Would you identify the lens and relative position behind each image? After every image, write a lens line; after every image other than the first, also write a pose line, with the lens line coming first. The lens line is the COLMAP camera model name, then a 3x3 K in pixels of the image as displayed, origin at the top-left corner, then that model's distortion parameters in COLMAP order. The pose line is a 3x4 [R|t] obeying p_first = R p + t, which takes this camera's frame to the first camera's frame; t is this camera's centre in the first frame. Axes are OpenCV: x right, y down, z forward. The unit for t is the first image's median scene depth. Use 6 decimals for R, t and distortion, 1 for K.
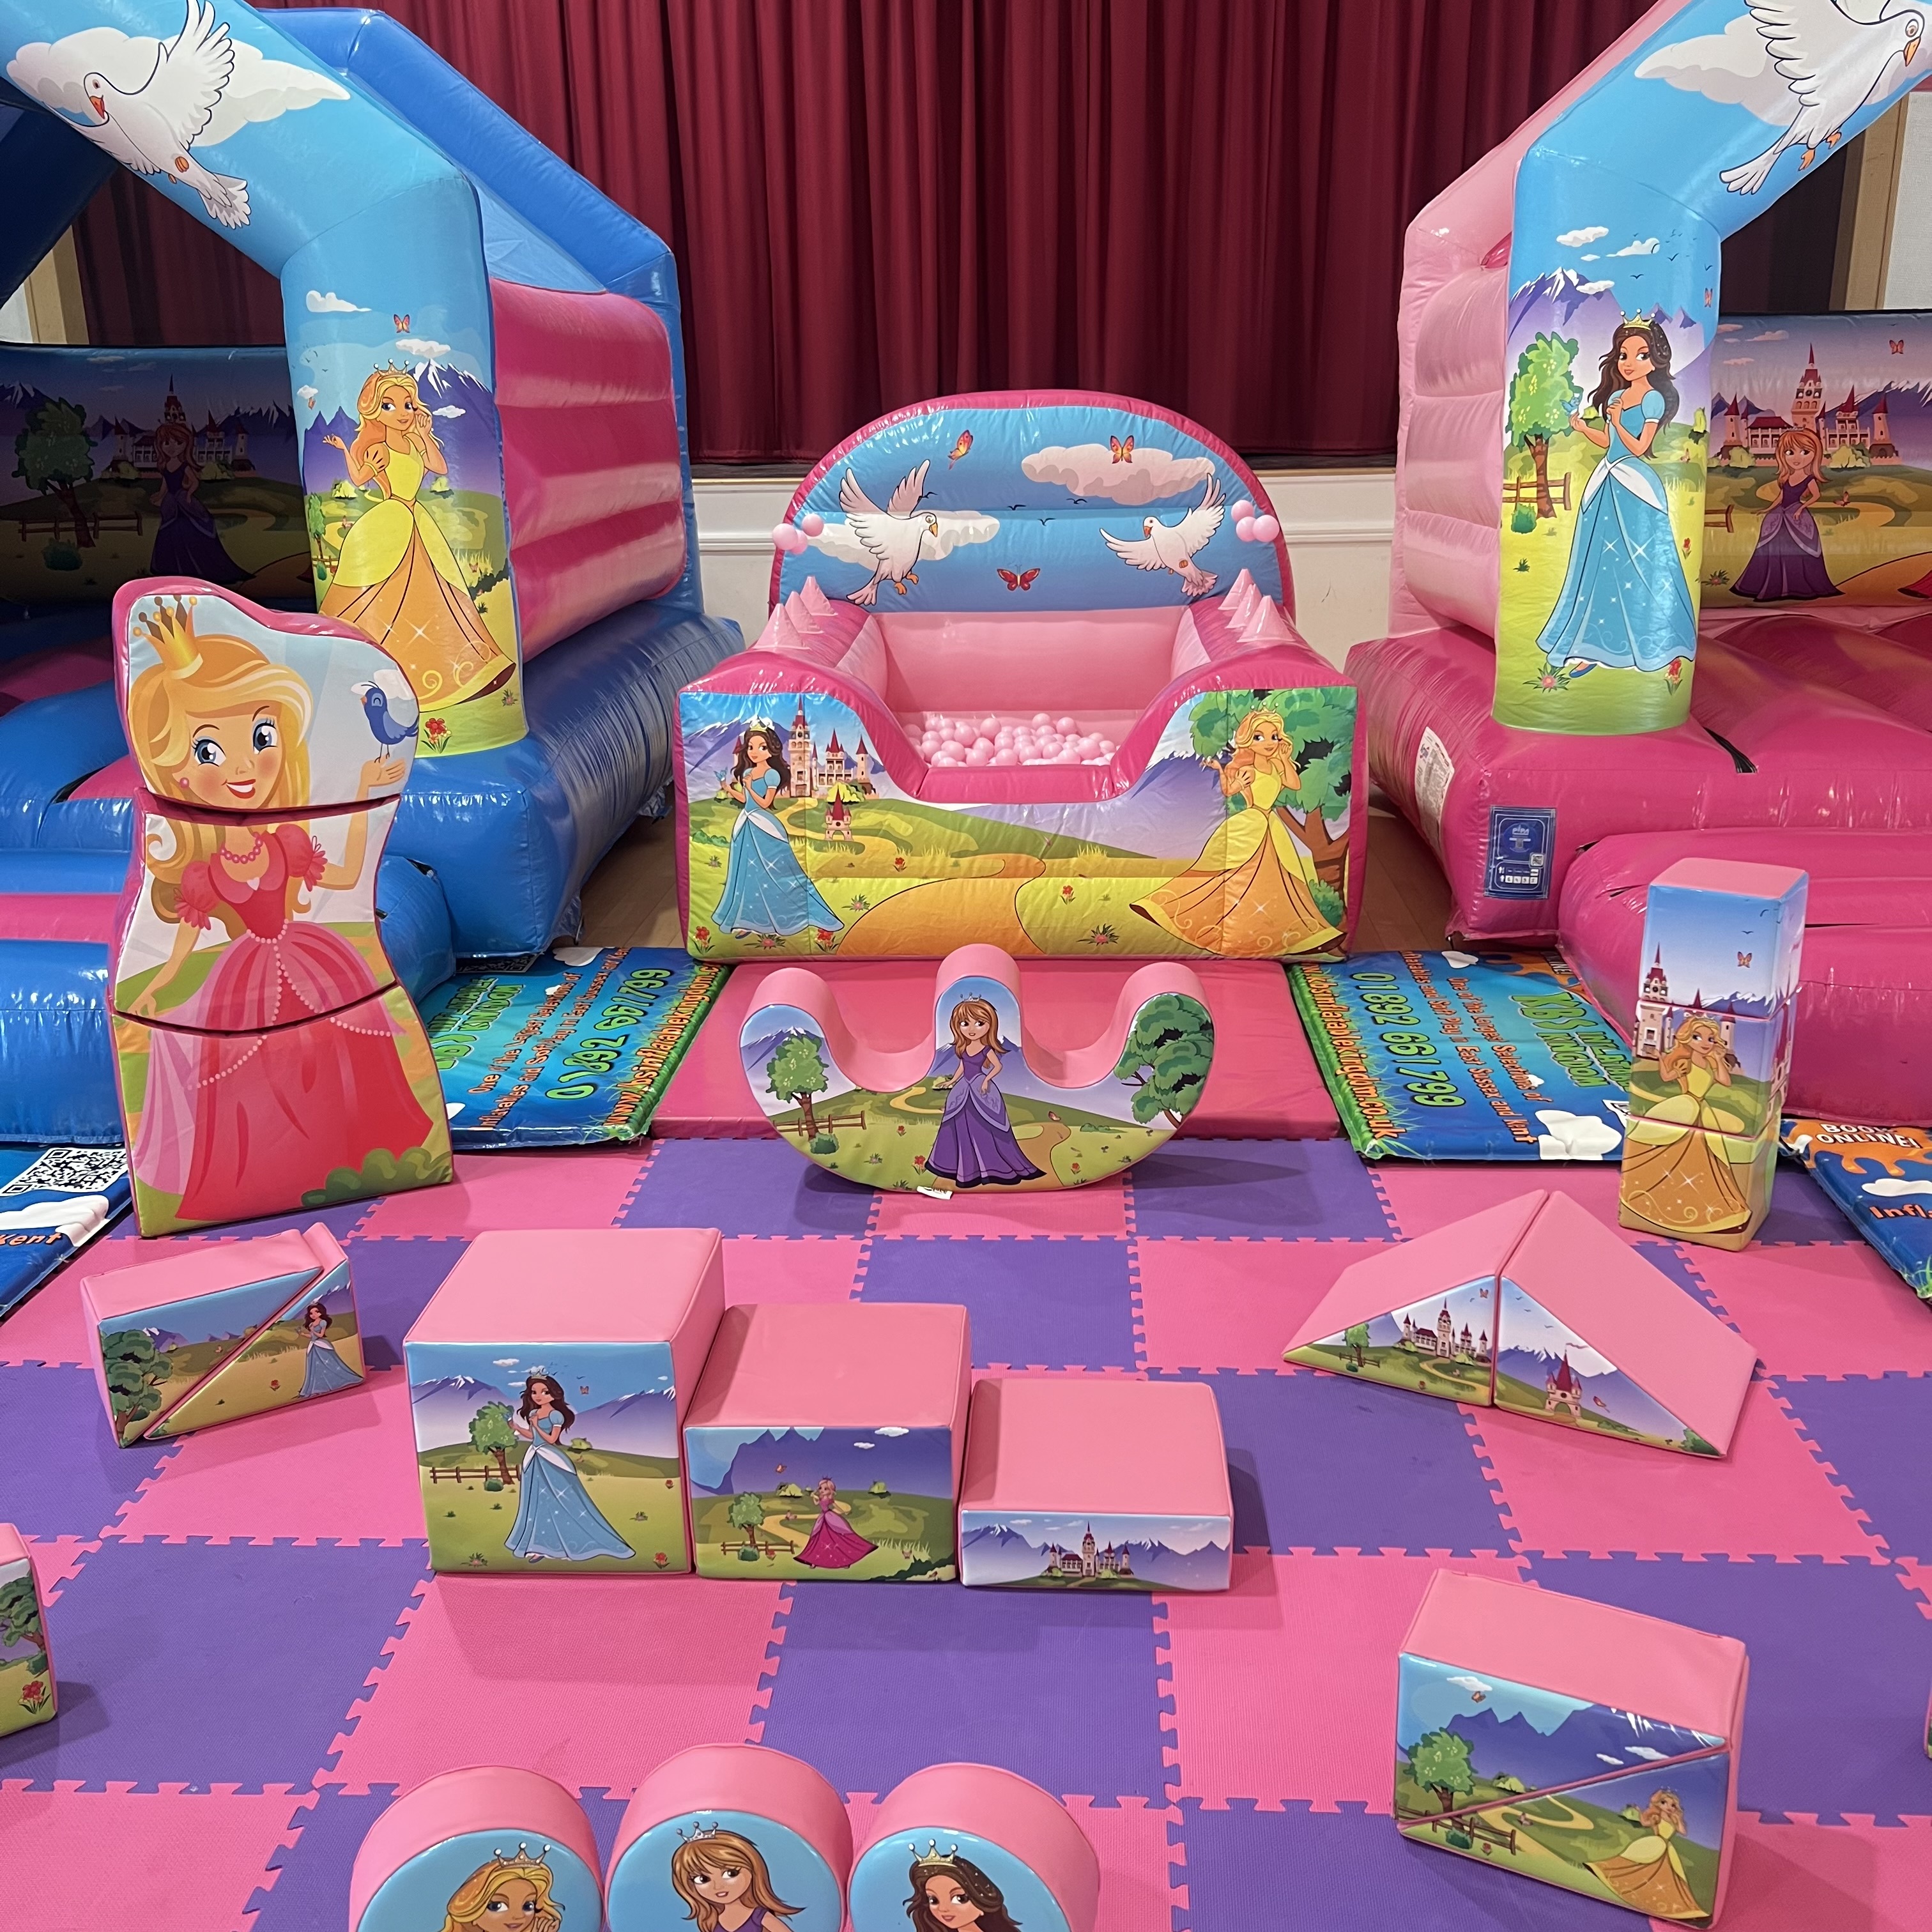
lens RADIAL K [[1945.3, 0, 979.8], [0, 1945.3, 1009.4], [0, 0, 1]] dist [0.023979, 0.000000]
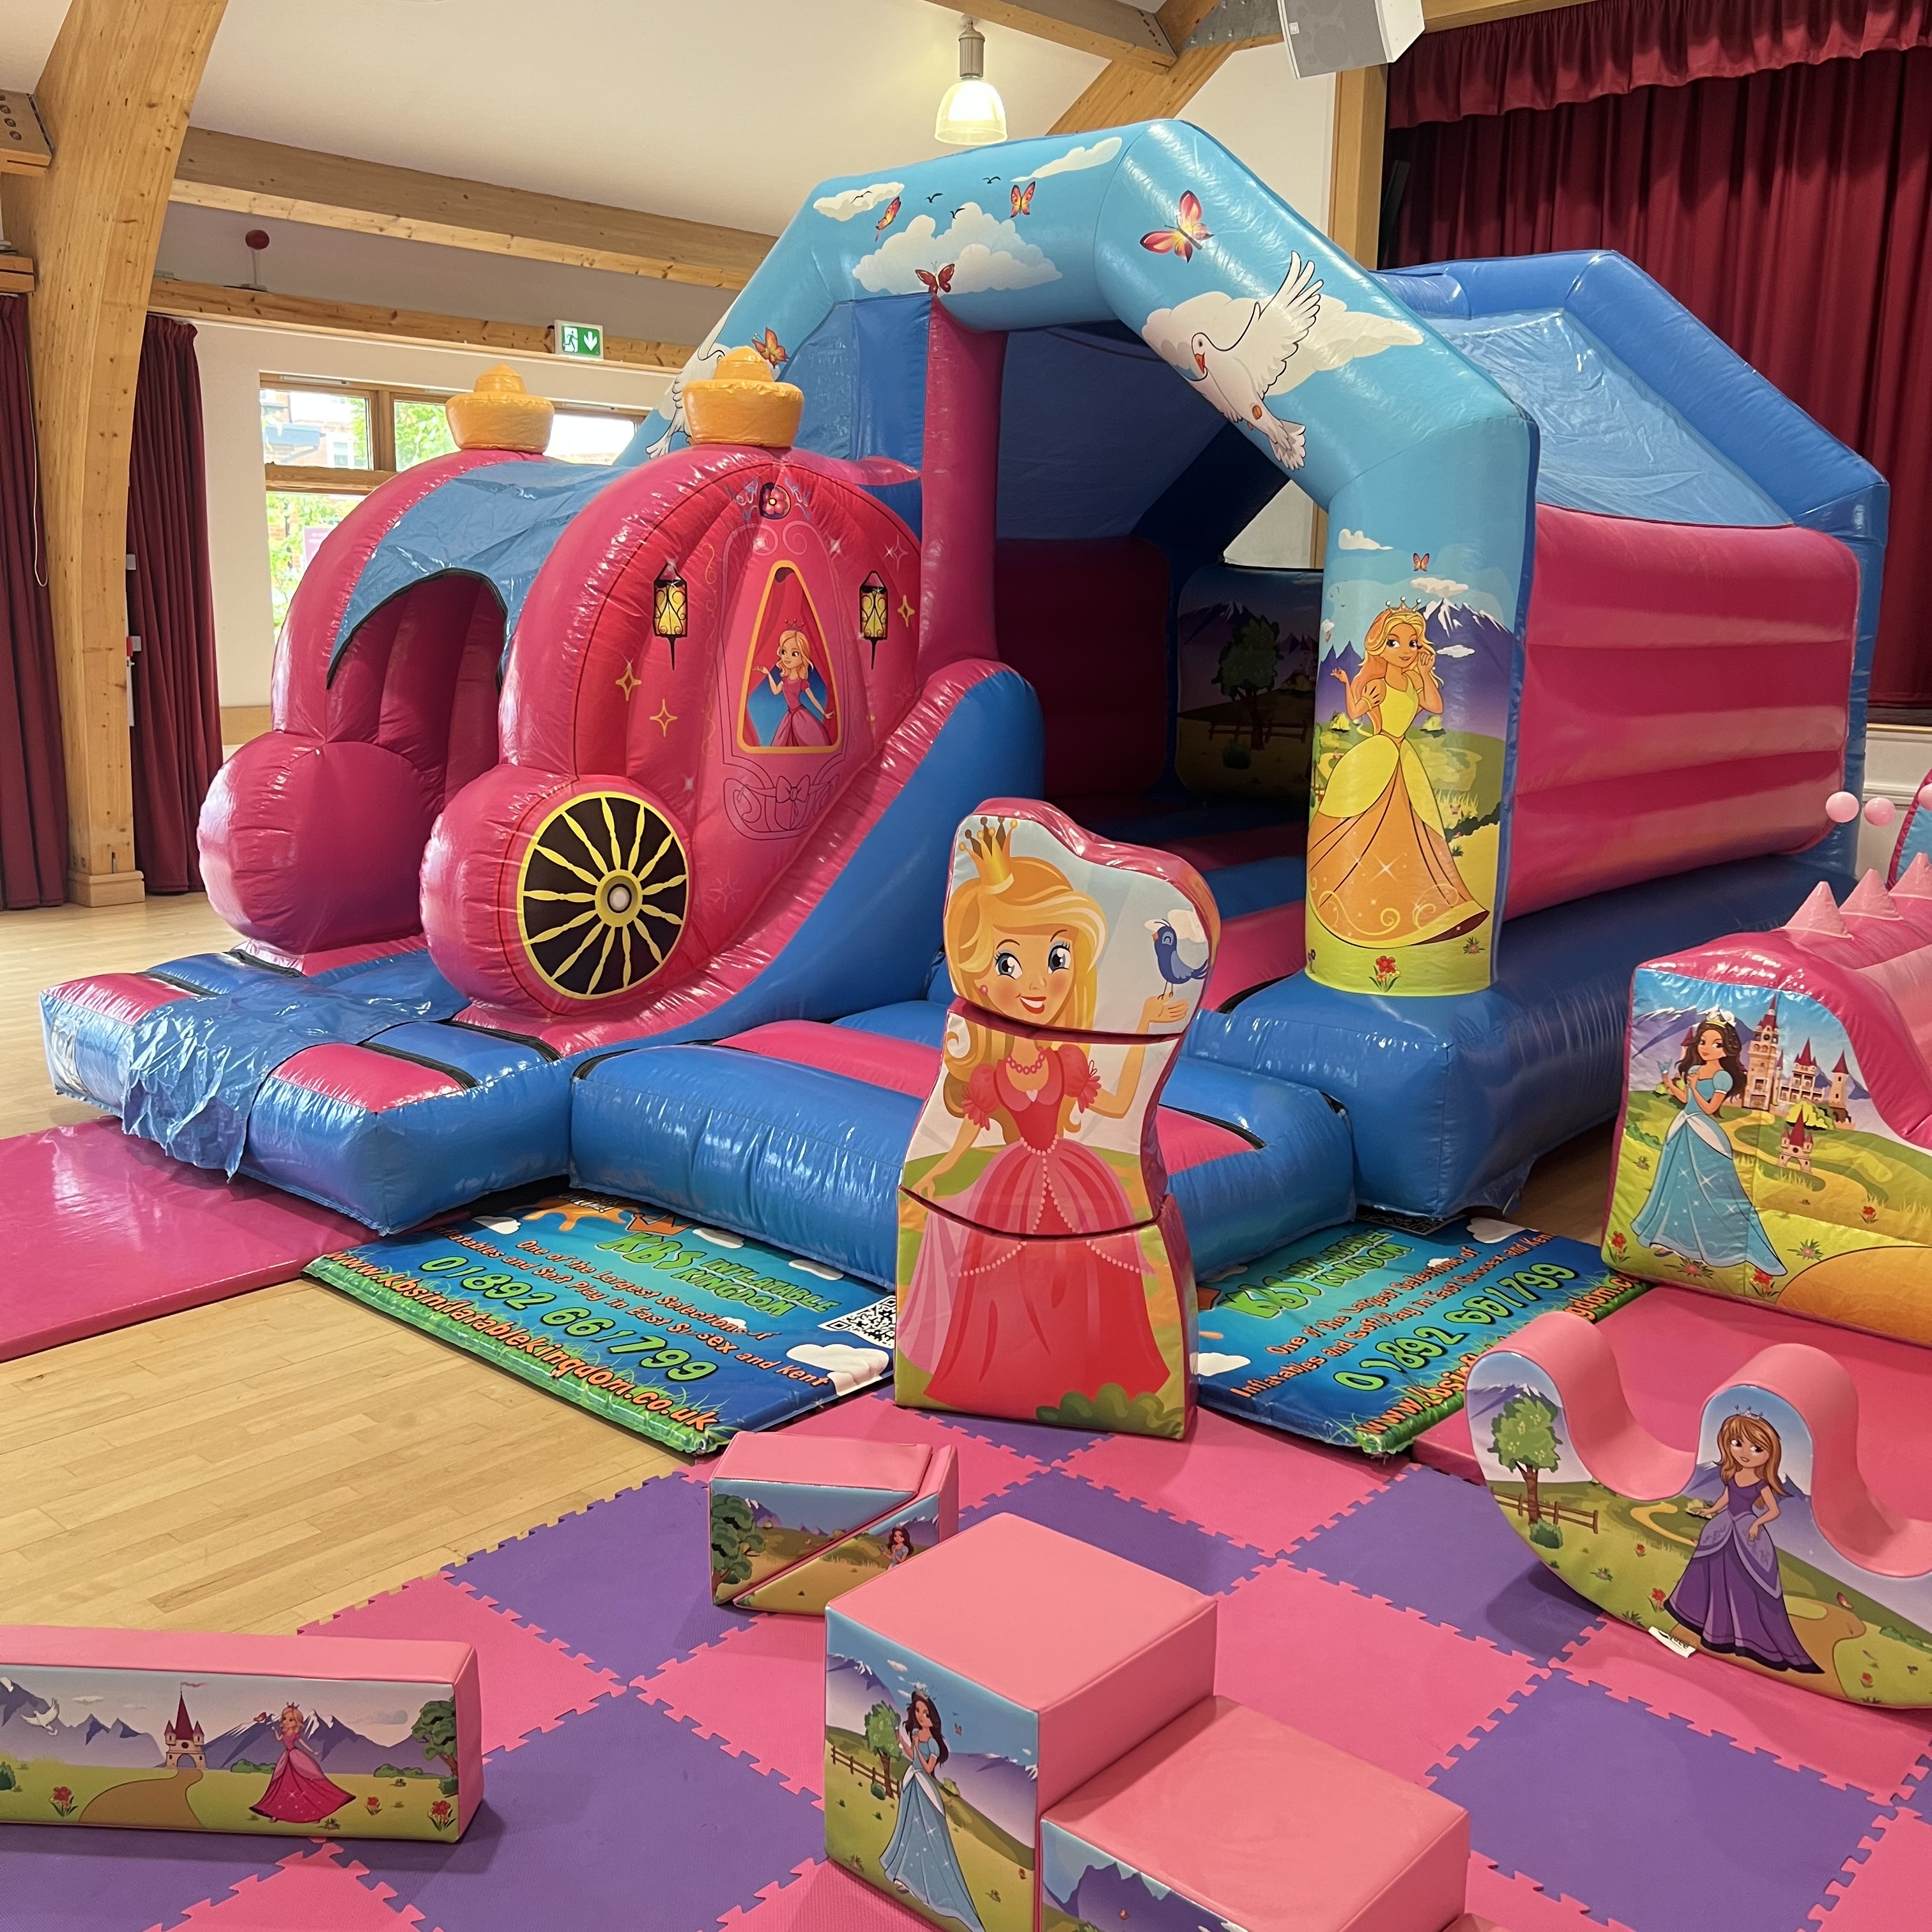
lens RADIAL K [[1945.3, 0, 997.6], [0, 1945.3, 1001.7], [0, 0, 1]] dist [0.023979, 0.000000]
pose [[0.779929, 0.160011, -0.605068, 0.167752], [-0.222694, 0.974446, -0.029357, -0.060451], [0.584909, 0.157641, 0.795633, 0.134227]]
